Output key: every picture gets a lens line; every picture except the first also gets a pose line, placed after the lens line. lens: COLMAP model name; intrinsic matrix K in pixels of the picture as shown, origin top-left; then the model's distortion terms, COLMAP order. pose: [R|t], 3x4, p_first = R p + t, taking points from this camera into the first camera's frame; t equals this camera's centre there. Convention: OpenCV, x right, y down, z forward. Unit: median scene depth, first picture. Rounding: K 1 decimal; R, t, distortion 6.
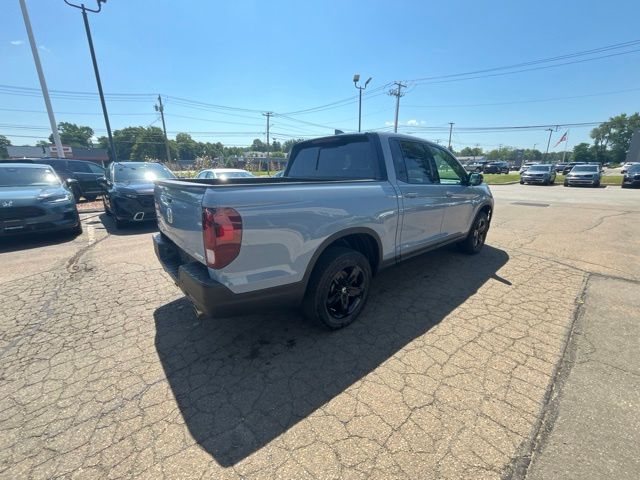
lens RADIAL K [[261.2, 0, 318.6], [0, 261.2, 239.0], [0, 0, 1]] dist [-0.002957, 0.000179]
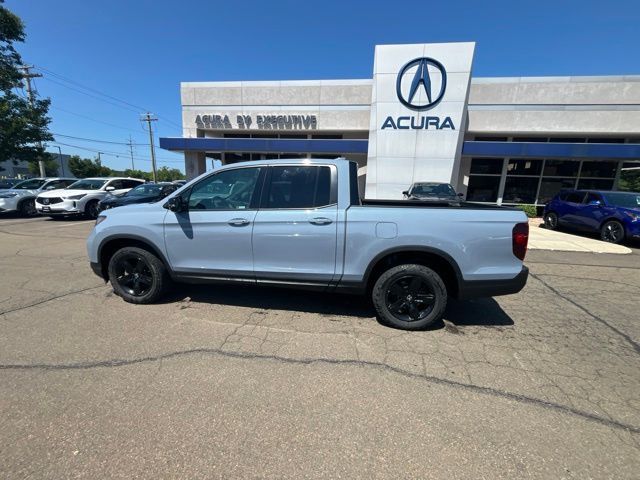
lens RADIAL K [[261.2, 0, 319.3], [0, 261.2, 240.0], [0, 0, 1]] dist [-0.002957, 0.000179]
pose [[-0.654983, -0.160047, 0.738500, -0.774375], [0.174746, 0.918739, 0.354093, -0.536865], [-0.735161, 0.360975, -0.573791, 1.936353]]
